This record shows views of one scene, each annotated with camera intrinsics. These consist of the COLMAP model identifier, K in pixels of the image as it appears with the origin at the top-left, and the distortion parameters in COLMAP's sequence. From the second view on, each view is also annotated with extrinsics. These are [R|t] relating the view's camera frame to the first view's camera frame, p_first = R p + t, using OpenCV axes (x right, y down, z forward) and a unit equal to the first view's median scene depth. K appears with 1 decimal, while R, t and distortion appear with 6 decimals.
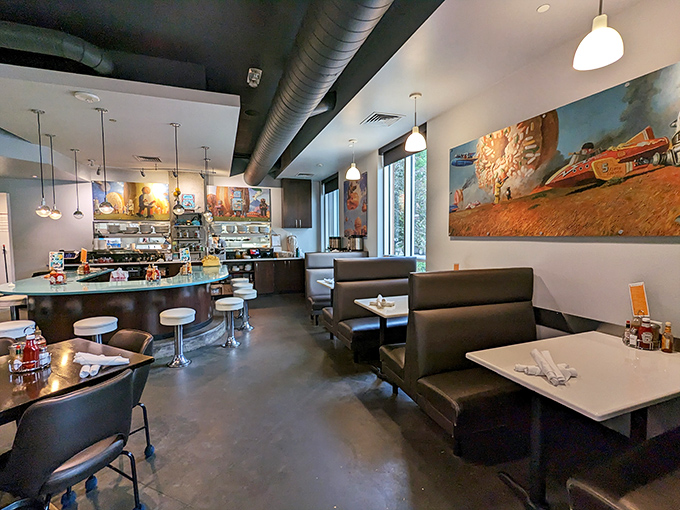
lens RADIAL K [[320.3, 0, 340.0], [0, 320.3, 255.0], [0, 0, 1]] dist [0.001553, 0.000040]
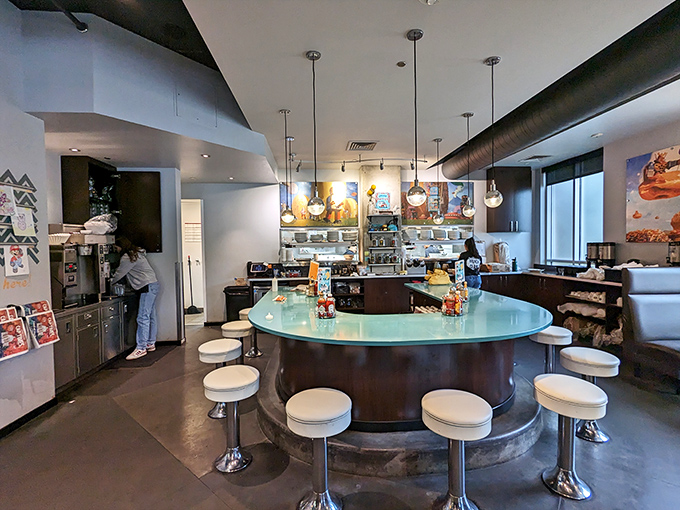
lens RADIAL K [[320.3, 0, 340.0], [0, 320.3, 255.0], [0, 0, 1]] dist [0.001553, 0.000040]
pose [[0.968465, -0.003679, -0.249123, -0.380174], [-0.002099, 0.999735, -0.022921, -0.013681], [0.249141, 0.022721, 0.968201, 0.194061]]
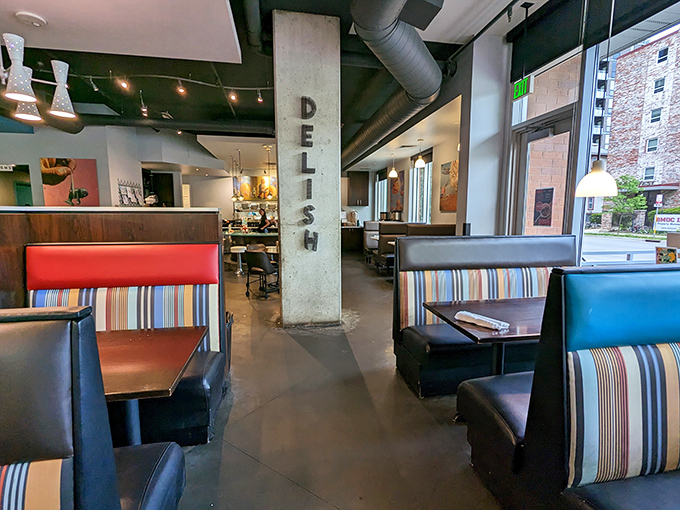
lens RADIAL K [[320.3, 0, 340.0], [0, 320.3, 255.0], [0, 0, 1]] dist [0.001553, 0.000040]
pose [[0.984022, 0.029627, -0.175563, 0.049403], [-0.017297, 0.997301, 0.071352, 0.038718], [0.177203, -0.067175, 0.981879, -0.492274]]
